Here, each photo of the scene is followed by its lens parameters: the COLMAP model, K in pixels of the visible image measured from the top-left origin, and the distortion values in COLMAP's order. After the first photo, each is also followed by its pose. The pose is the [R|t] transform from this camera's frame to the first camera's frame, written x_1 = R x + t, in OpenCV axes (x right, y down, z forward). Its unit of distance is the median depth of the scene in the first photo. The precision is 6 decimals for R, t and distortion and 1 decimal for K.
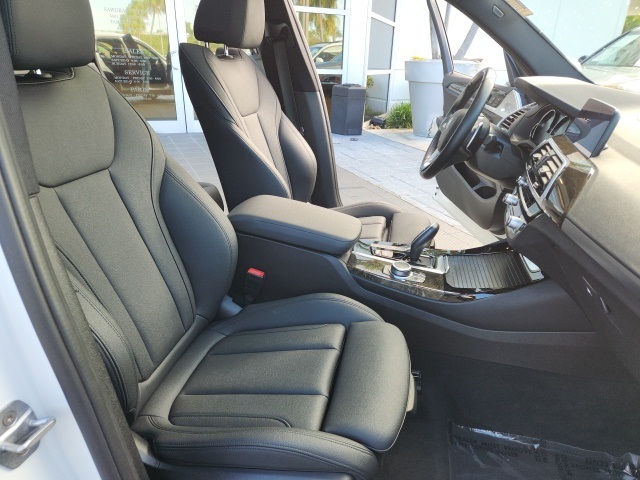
lens RADIAL K [[420.4, 0, 325.7], [0, 420.4, 232.9], [0, 0, 1]] dist [0.078488, -0.065209]
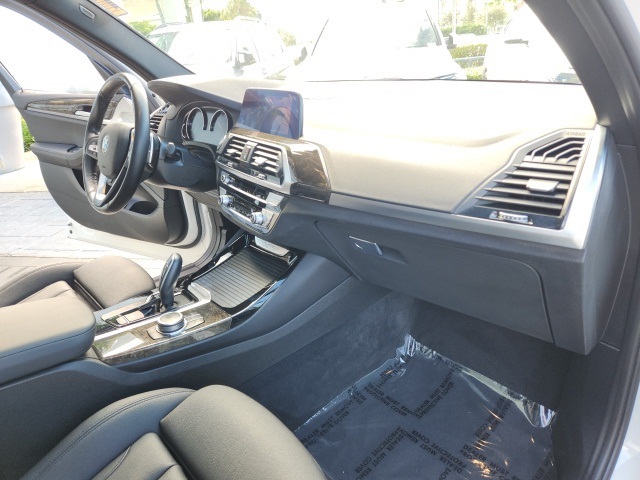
lens RADIAL K [[420.4, 0, 325.7], [0, 420.4, 232.9], [0, 0, 1]] dist [0.078488, -0.065209]
pose [[0.579748, -0.391068, 0.714813, -0.164085], [0.403010, 0.900094, 0.165573, -0.083552], [-0.708149, 0.192086, 0.679432, 0.207013]]
